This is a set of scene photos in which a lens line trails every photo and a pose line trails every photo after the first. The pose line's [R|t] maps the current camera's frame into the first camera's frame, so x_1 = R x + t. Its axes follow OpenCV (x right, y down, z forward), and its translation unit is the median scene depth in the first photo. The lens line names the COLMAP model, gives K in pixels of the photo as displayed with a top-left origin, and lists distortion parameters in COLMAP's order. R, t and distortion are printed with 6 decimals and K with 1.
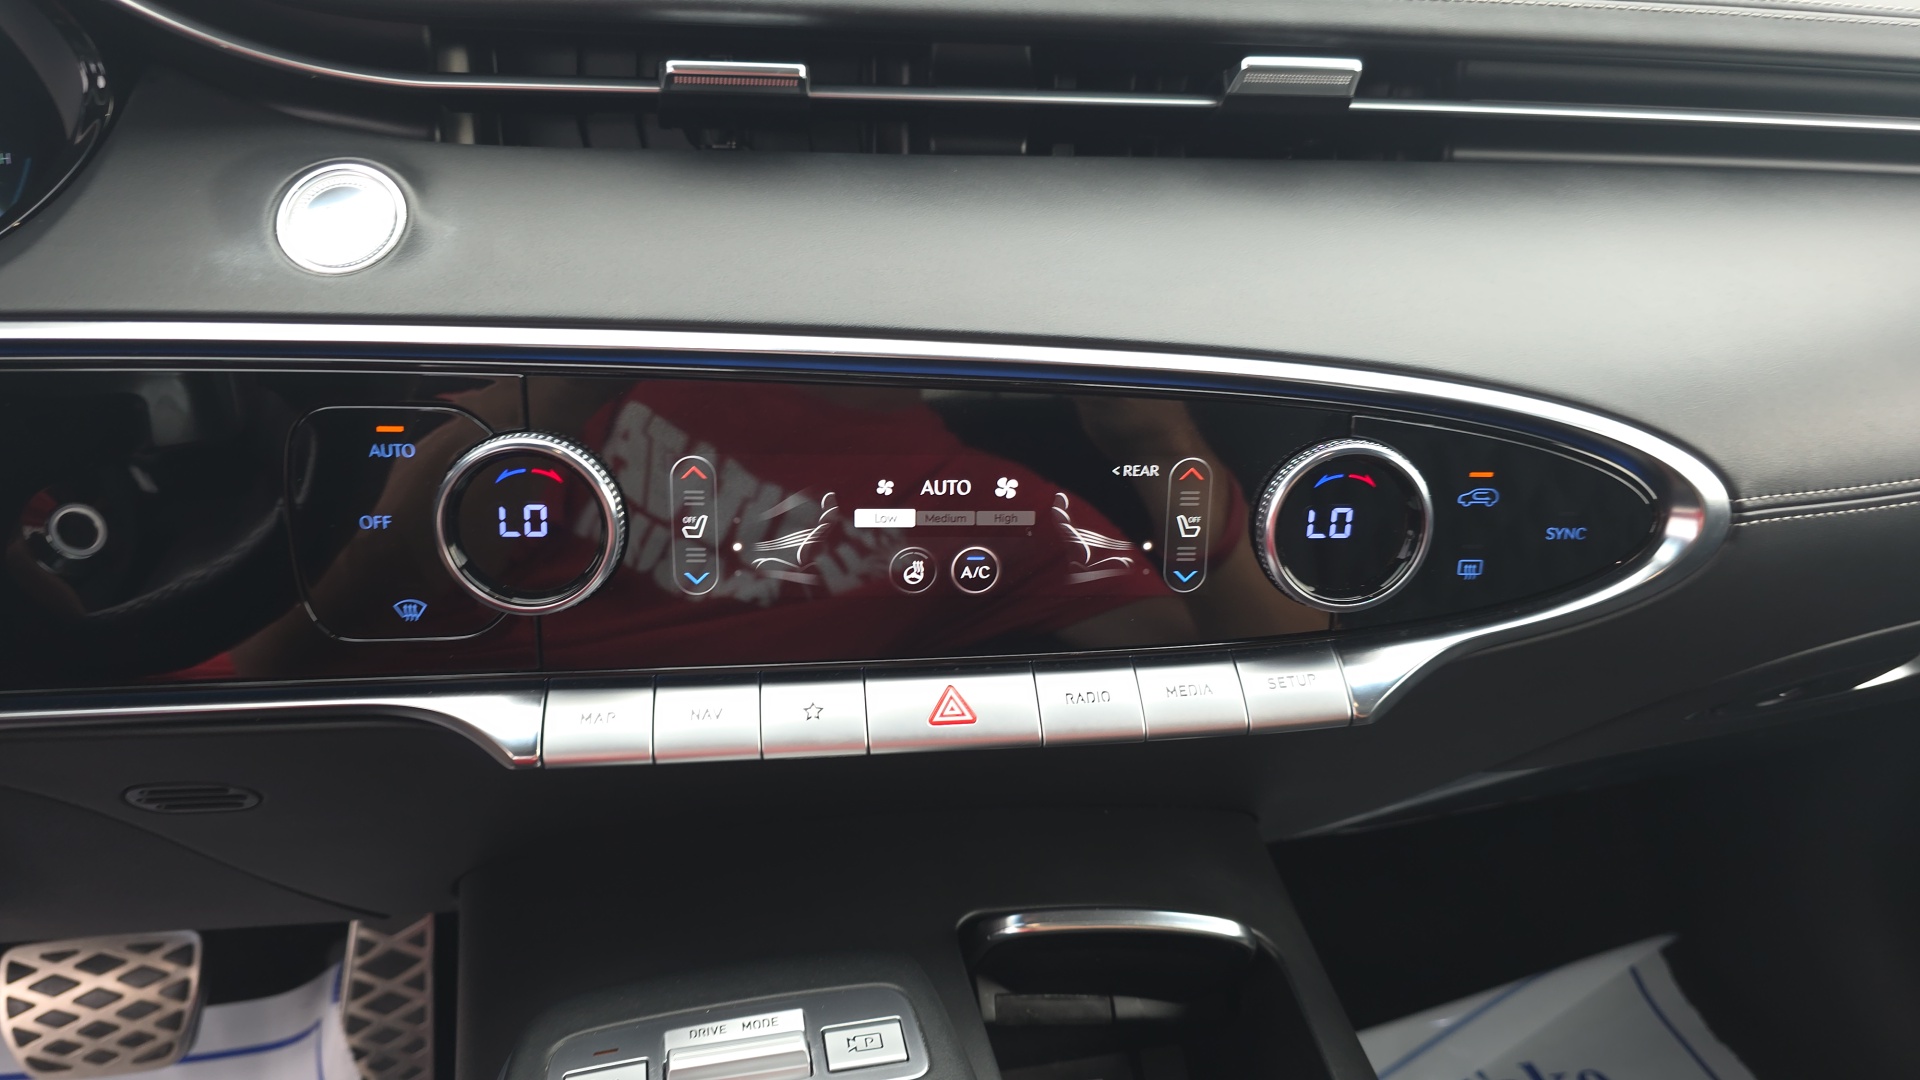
lens RADIAL K [[1324.9, 0, 958.1], [0, 1324.9, 547.7], [0, 0, 1]] dist [0.049760, -0.057748]
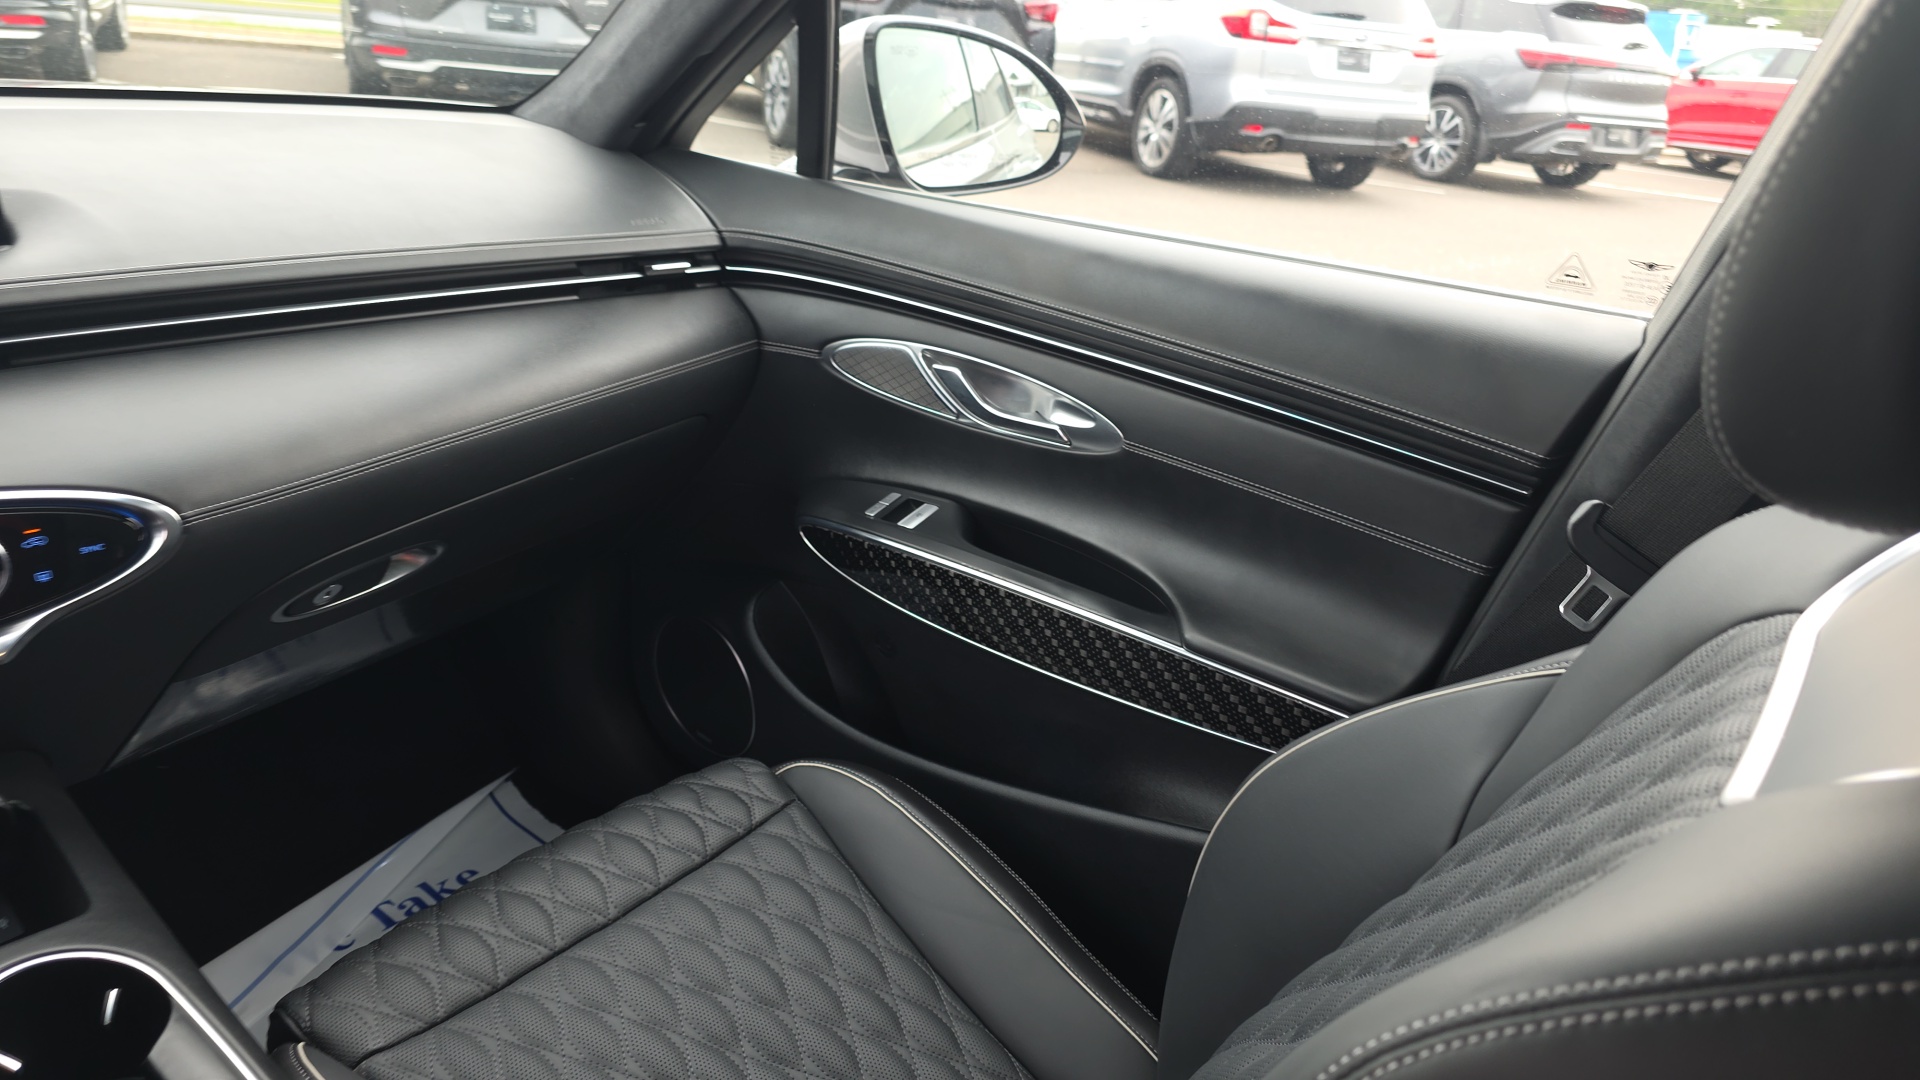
lens RADIAL K [[1303.6, 0, 960.0], [0, 1303.6, 540.0], [0, 0, 1]] dist [0.009004, 0.004573]
pose [[0.768103, -0.235507, 0.595445, 0.283792], [0.241717, 0.967749, 0.070953, 0.161512], [-0.592952, 0.089430, 0.800257, -1.471596]]
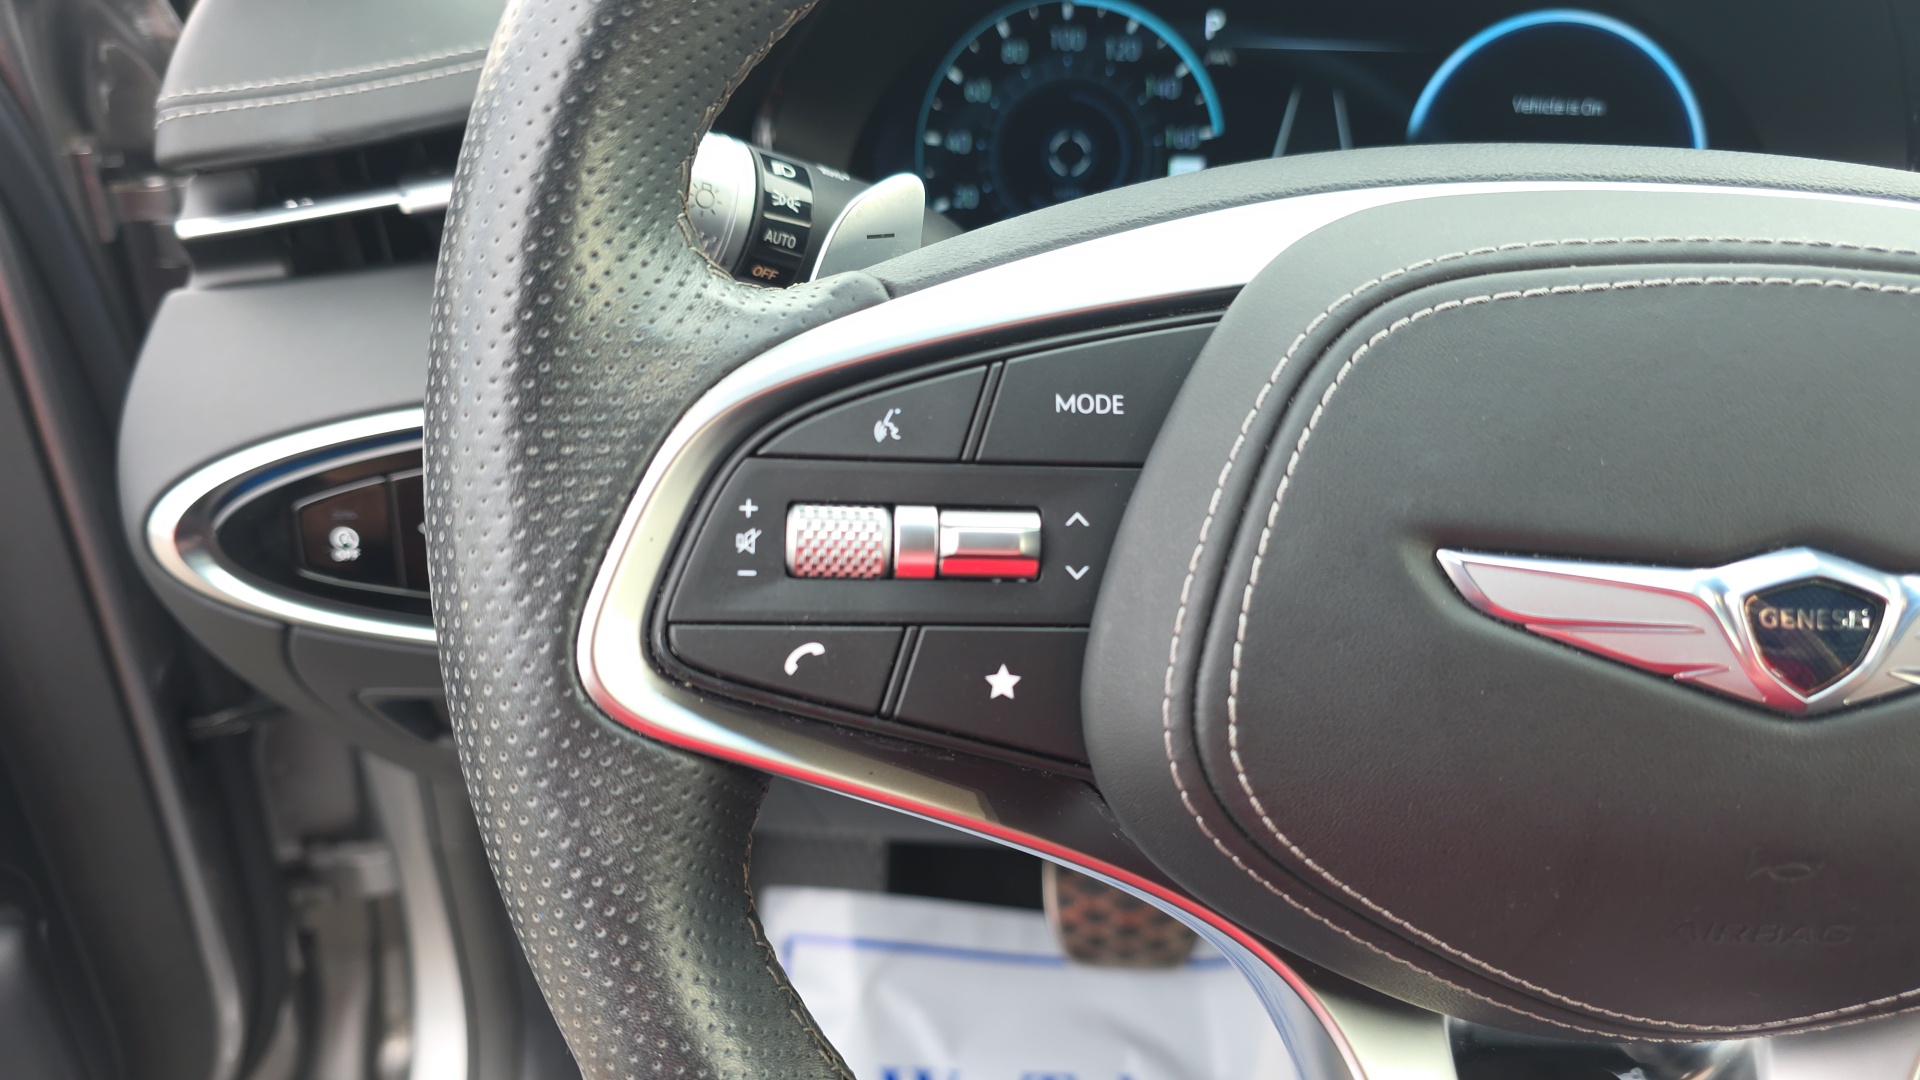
lens RADIAL K [[1356.9, 0, 976.2], [0, 1356.9, 544.3], [0, 0, 1]] dist [-0.001652, -0.003665]
pose [[0.974640, 0.097698, -0.201325, -1.164335], [-0.089850, 0.994808, 0.047782, -0.017641], [0.204948, -0.028481, 0.978358, -0.287571]]
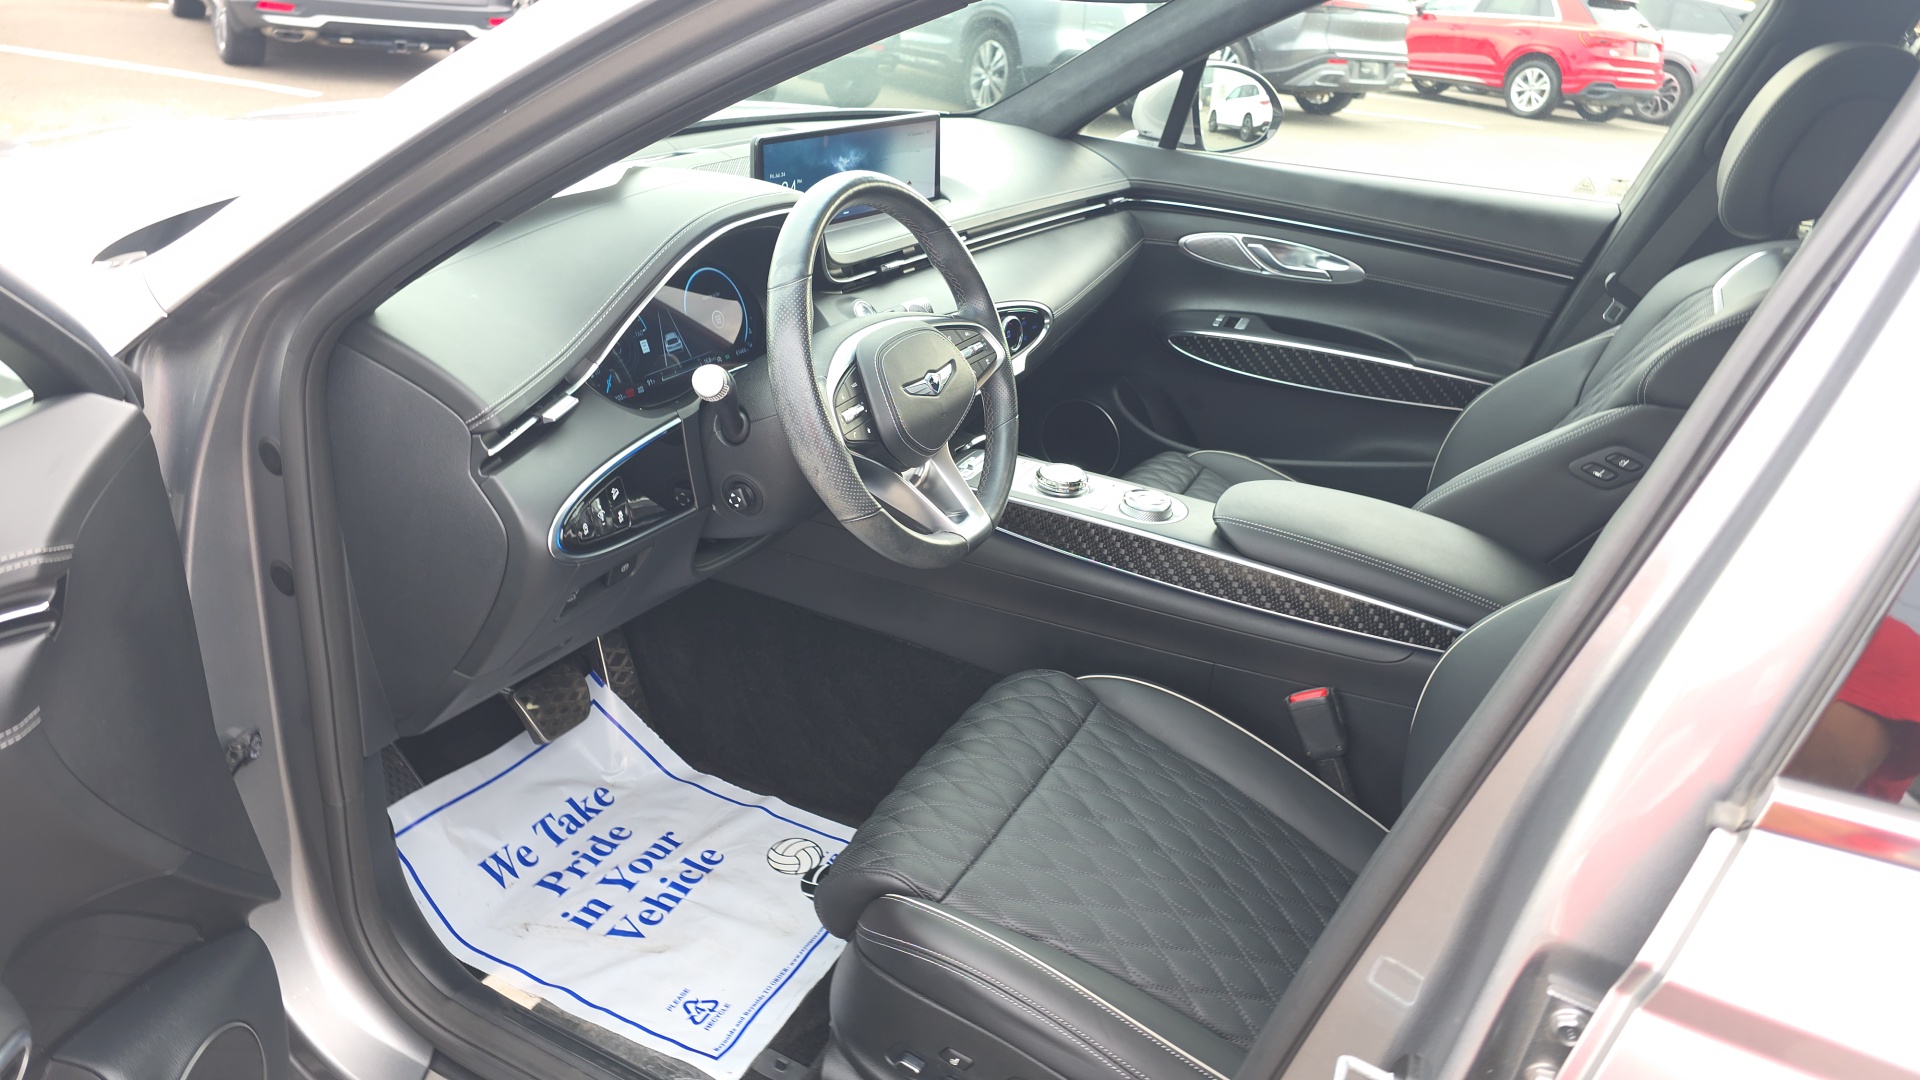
lens RADIAL K [[1246.8, 0, 952.9], [0, 1246.8, 528.7], [0, 0, 1]] dist [0.077952, 0.000392]
pose [[0.640858, -0.320707, 0.697458, -3.254313], [0.297630, 0.941289, 0.159350, -0.139875], [-0.707614, 0.105463, 0.698684, -1.975434]]
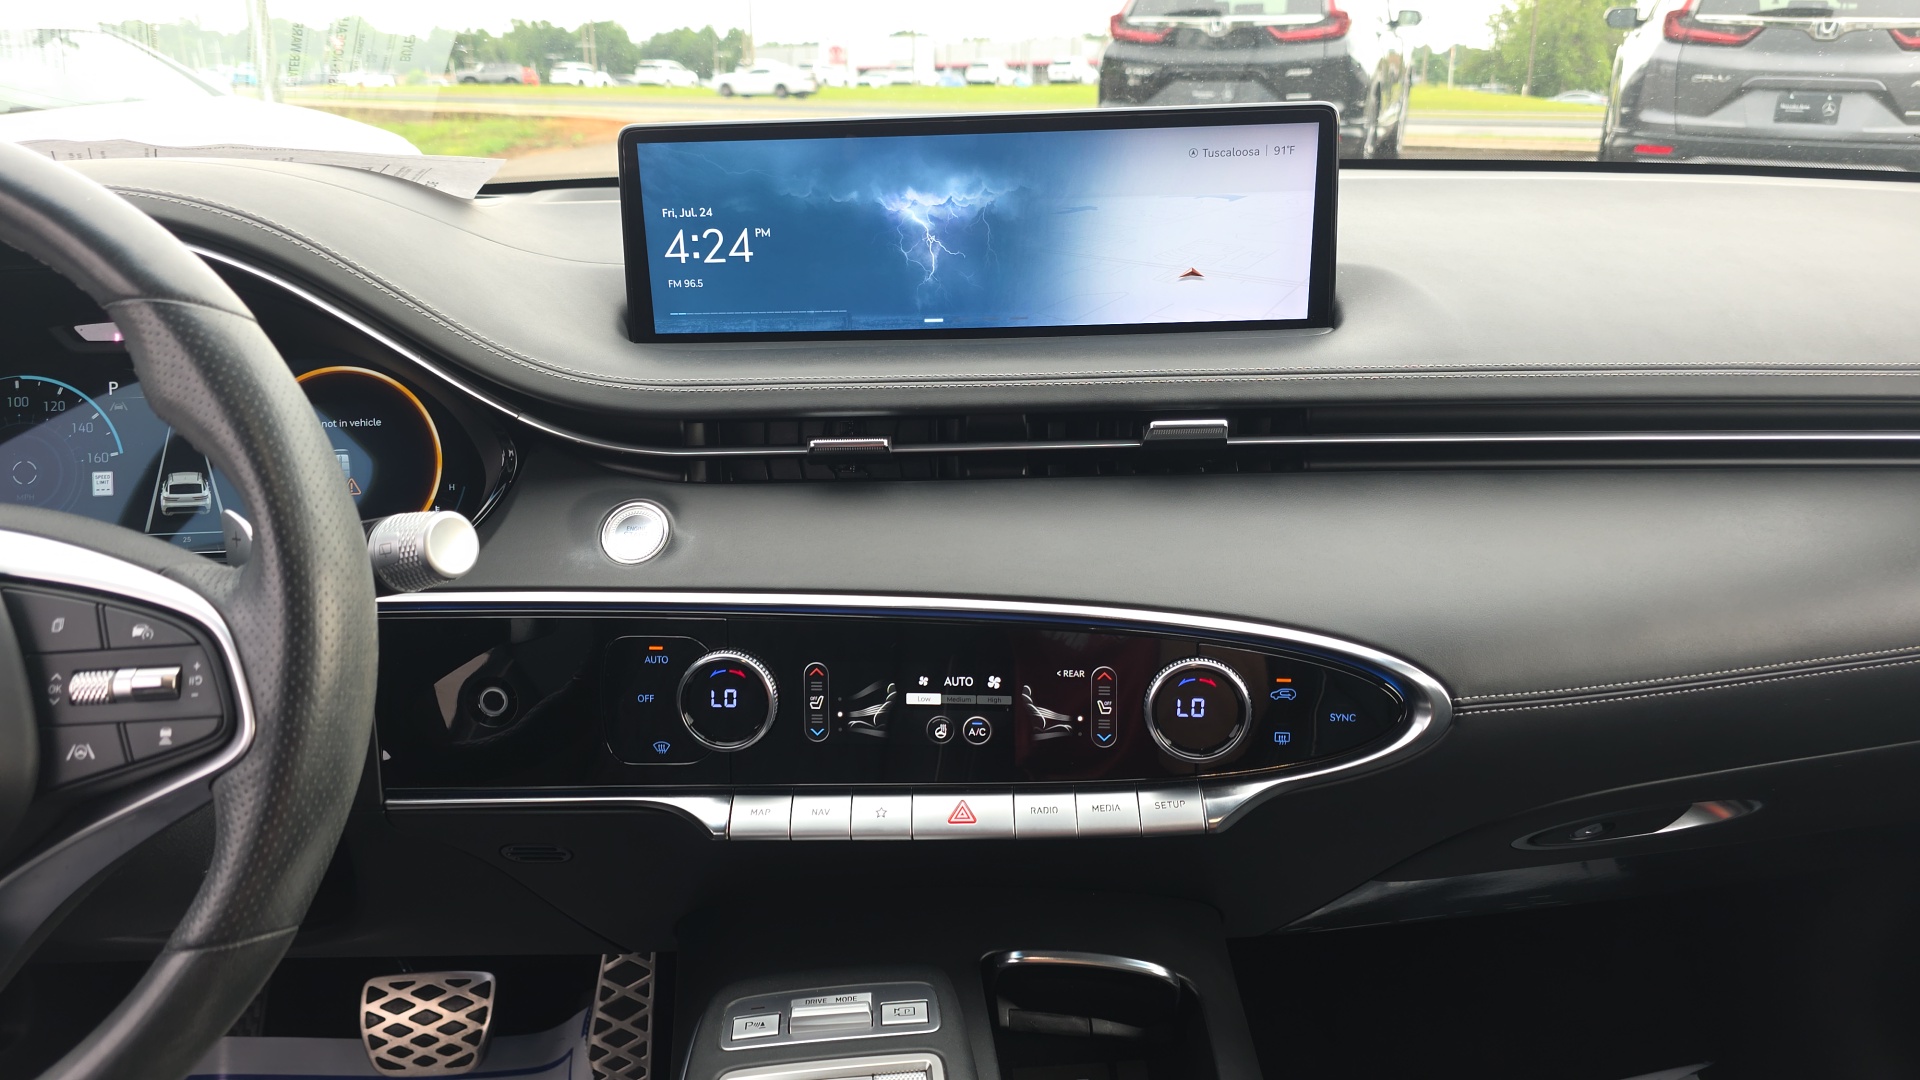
lens RADIAL K [[1305.8, 0, 934.9], [0, 1305.8, 544.0], [0, 0, 1]] dist [0.098562, -0.129531]
pose [[0.986194, -0.000572, -0.165595, 0.236154], [-0.016543, 0.994651, -0.101957, -0.048983], [0.164768, 0.103289, 0.980909, -0.677298]]
